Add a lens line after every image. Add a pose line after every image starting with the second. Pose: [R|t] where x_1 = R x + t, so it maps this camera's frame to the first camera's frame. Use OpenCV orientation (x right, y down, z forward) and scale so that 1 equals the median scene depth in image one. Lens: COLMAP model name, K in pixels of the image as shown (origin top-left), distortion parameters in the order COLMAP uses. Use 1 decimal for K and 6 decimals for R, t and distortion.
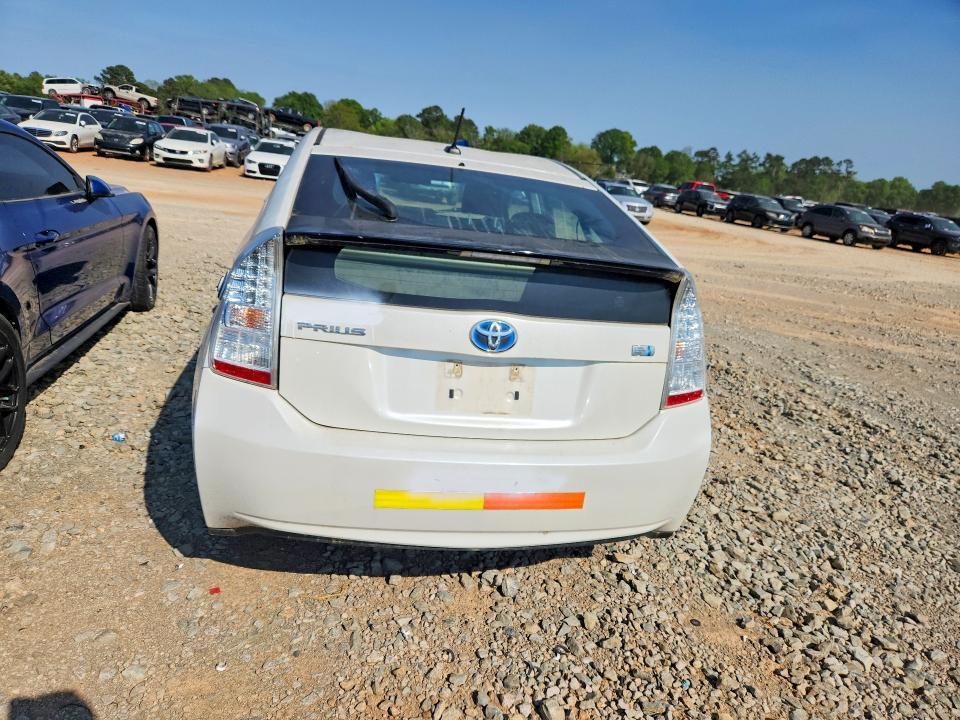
lens RADIAL K [[726.3, 0, 487.7], [0, 726.3, 359.0], [0, 0, 1]] dist [0.048677, -0.047921]
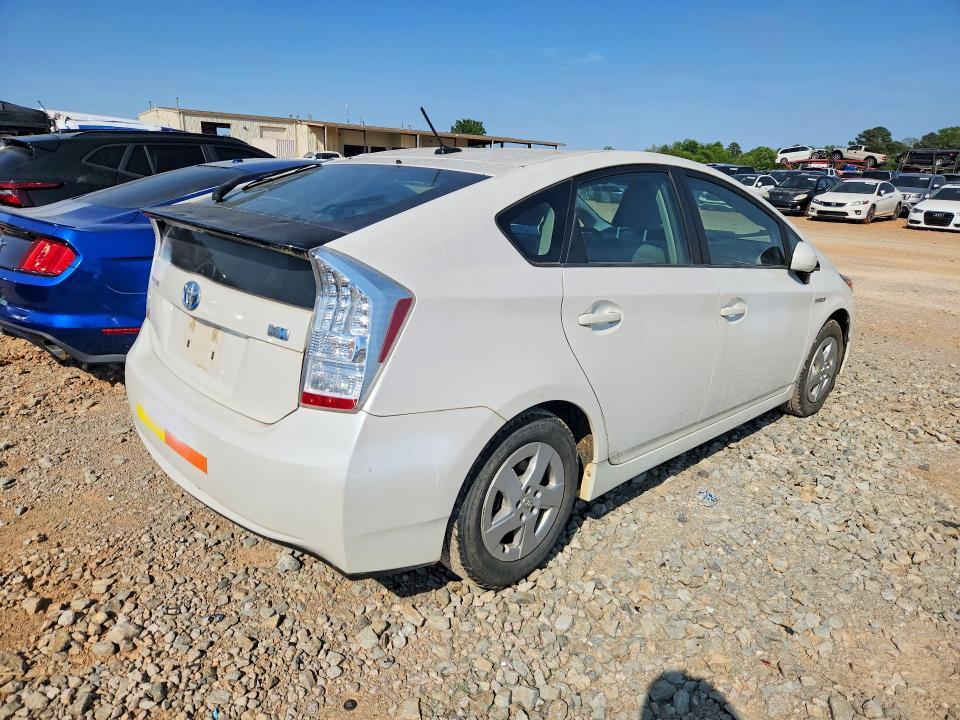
lens RADIAL K [[726.3, 0, 487.7], [0, 726.3, 359.0], [0, 0, 1]] dist [0.048677, -0.047921]
pose [[0.470650, 0.126910, -0.873145, 0.227707], [-0.210364, 0.977203, 0.028642, -0.011955], [0.856875, 0.170198, 0.486618, 0.156894]]
